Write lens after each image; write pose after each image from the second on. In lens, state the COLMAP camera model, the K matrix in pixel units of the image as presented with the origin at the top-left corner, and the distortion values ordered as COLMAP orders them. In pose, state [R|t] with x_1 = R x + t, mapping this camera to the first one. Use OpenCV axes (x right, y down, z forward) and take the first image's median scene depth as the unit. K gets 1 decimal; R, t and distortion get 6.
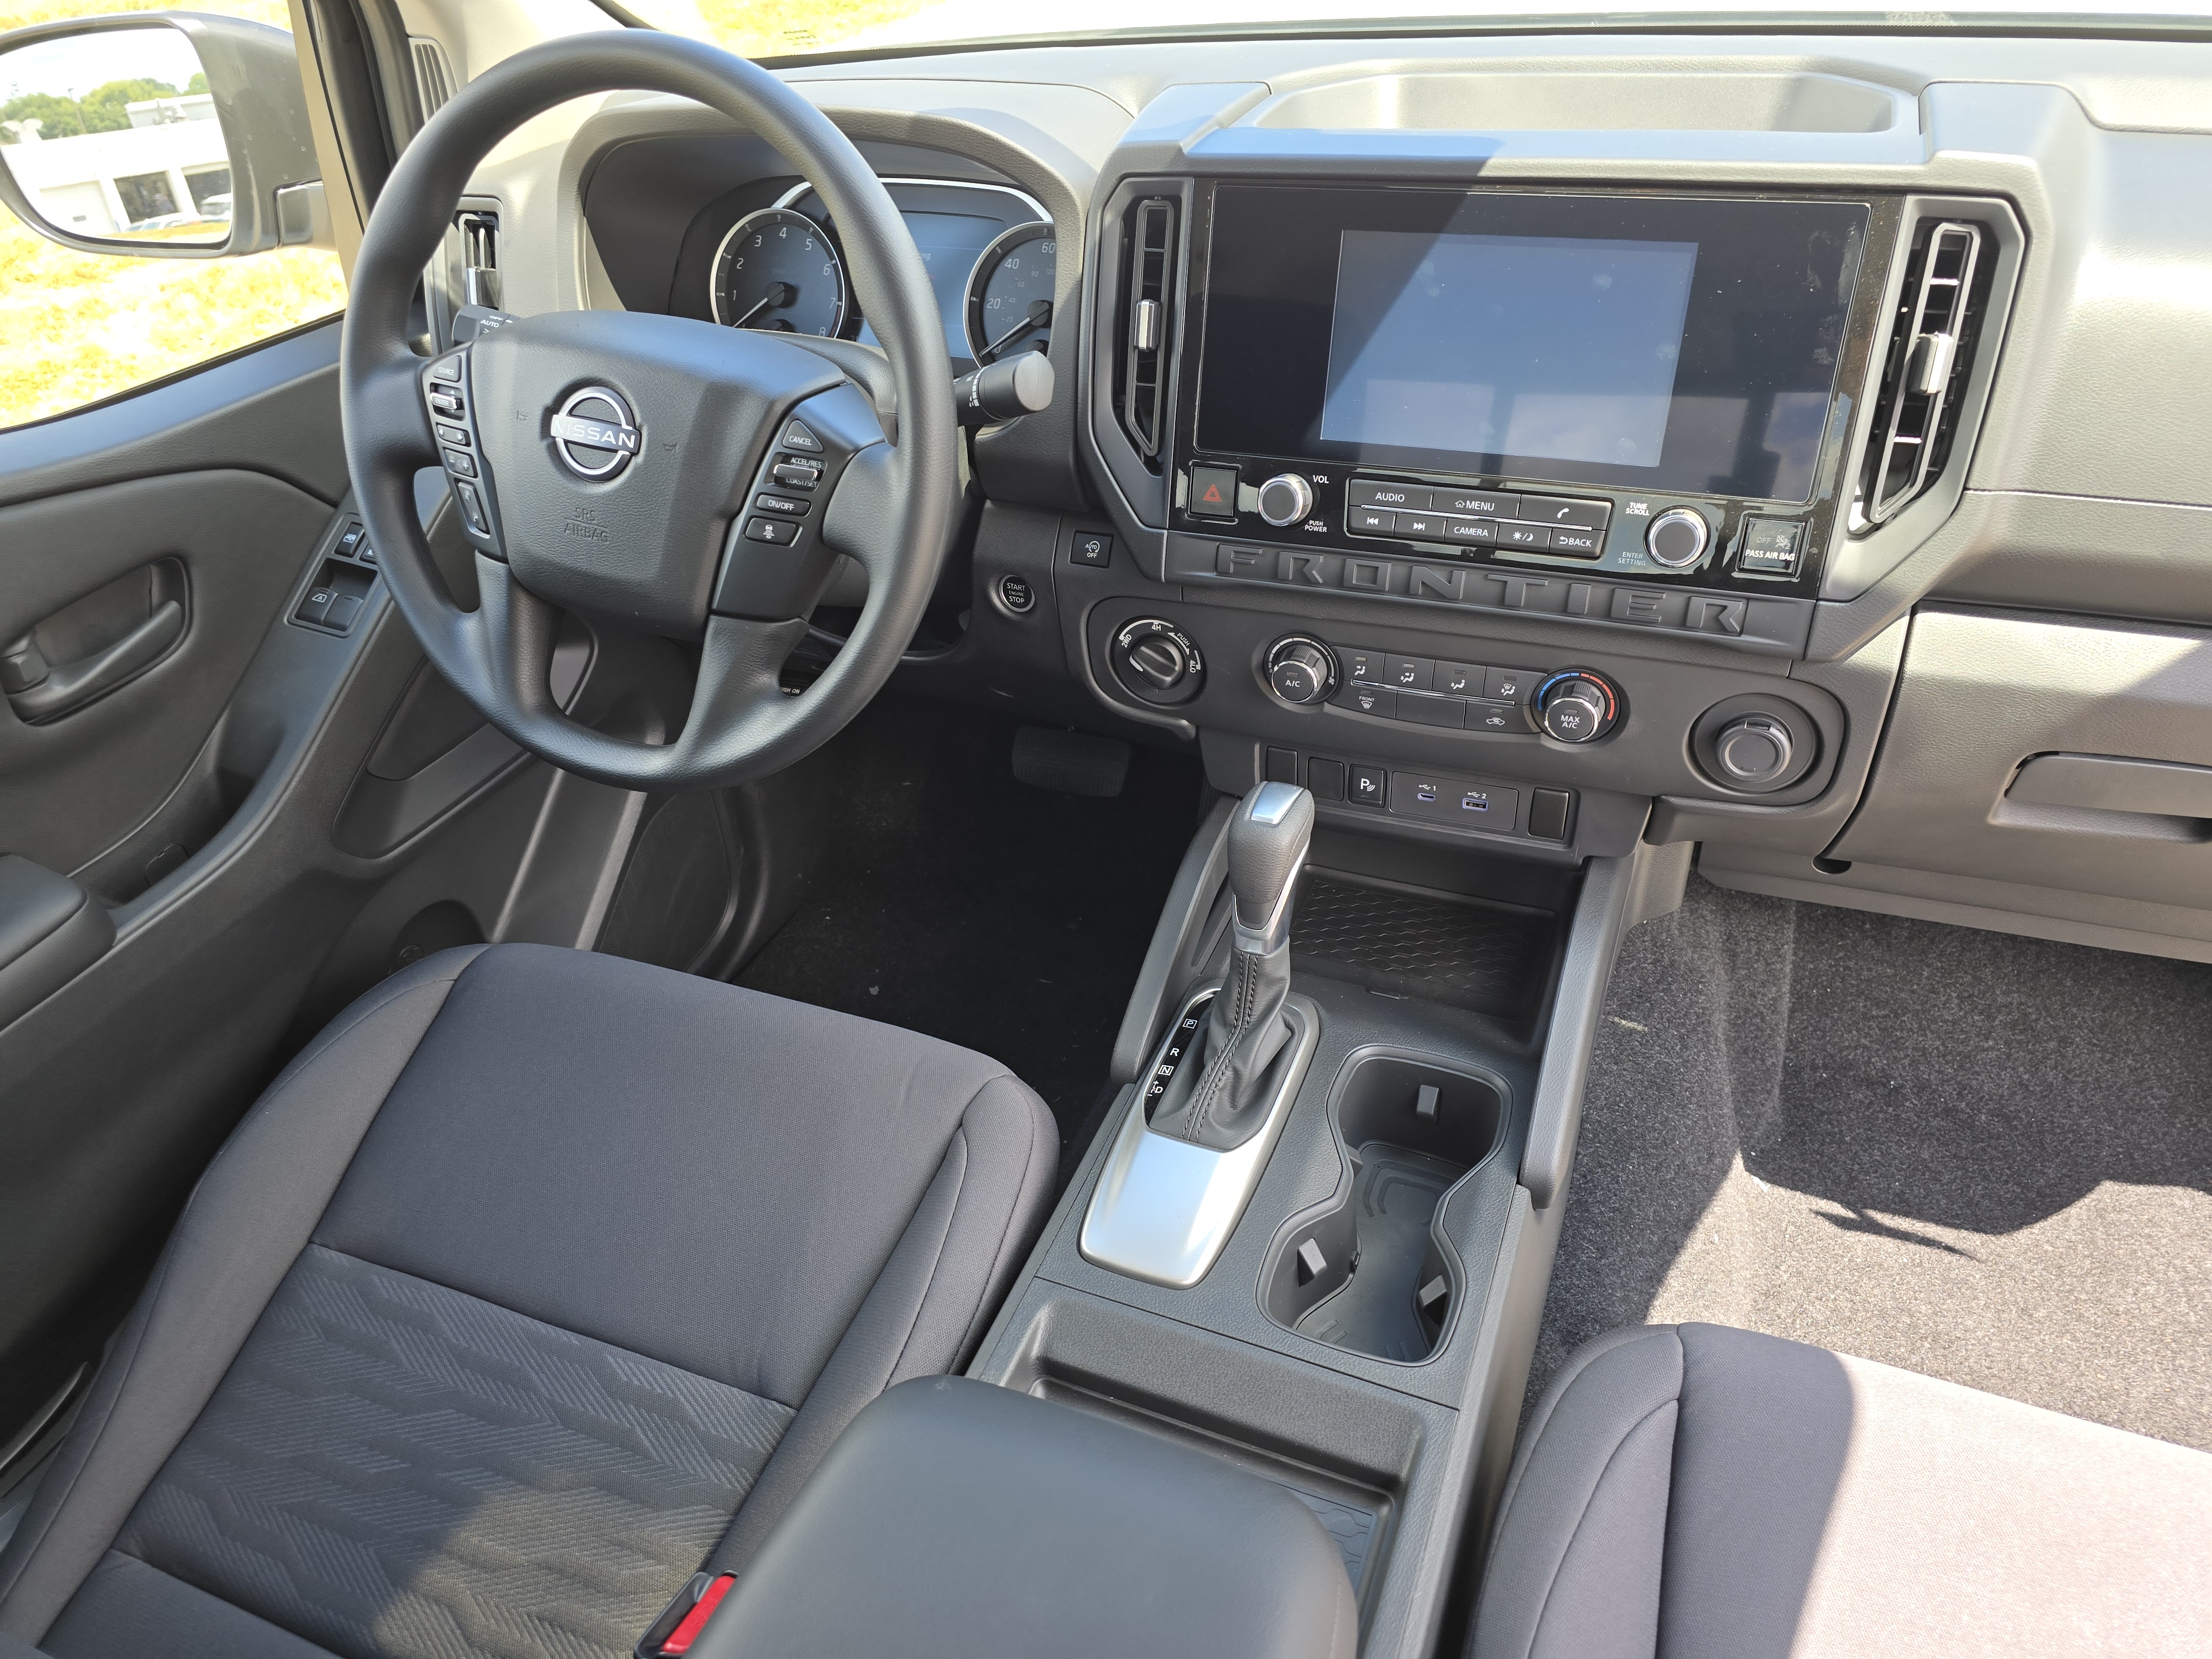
lens RADIAL K [[1562.3, 0, 1106.0], [0, 1562.3, 829.5], [0, 0, 1]] dist [-0.005749, -0.008066]
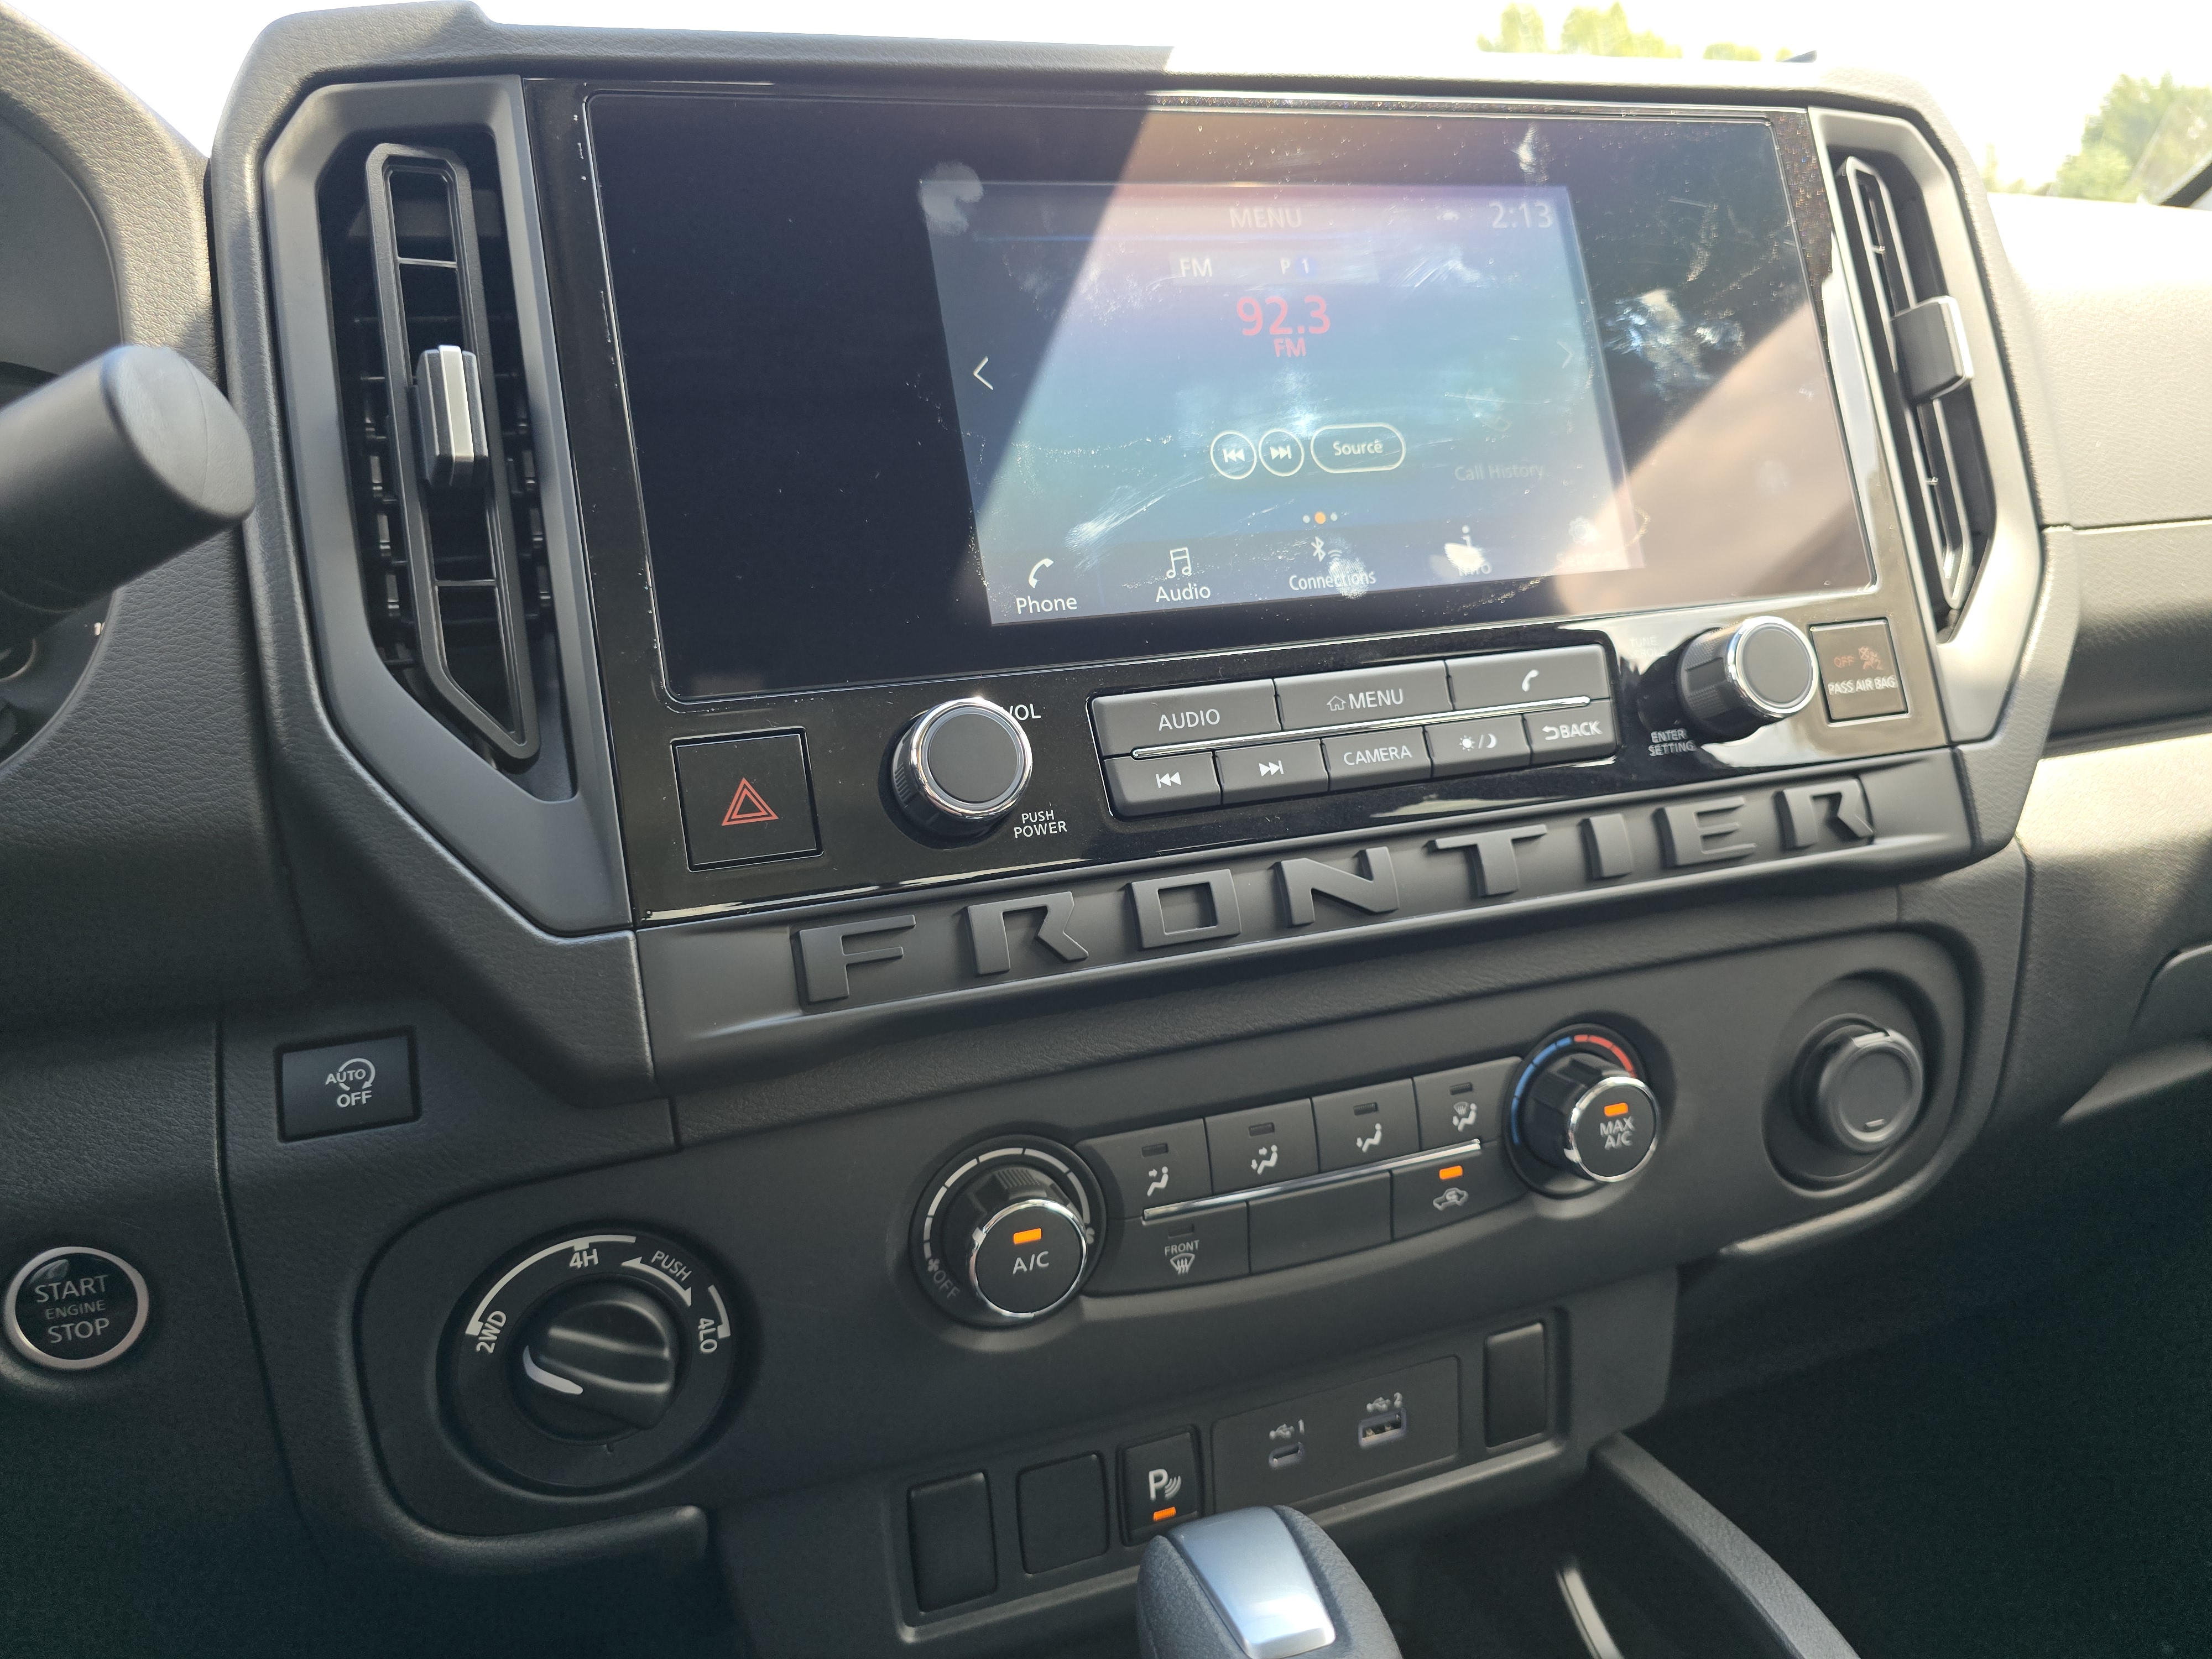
lens RADIAL K [[1562.3, 0, 1106.0], [0, 1562.3, 829.5], [0, 0, 1]] dist [-0.005749, -0.008066]
pose [[0.745247, -0.104765, 0.658507, -0.112228], [0.397225, 0.862965, -0.312255, -0.061594], [-0.535555, 0.494282, 0.684737, 0.711288]]
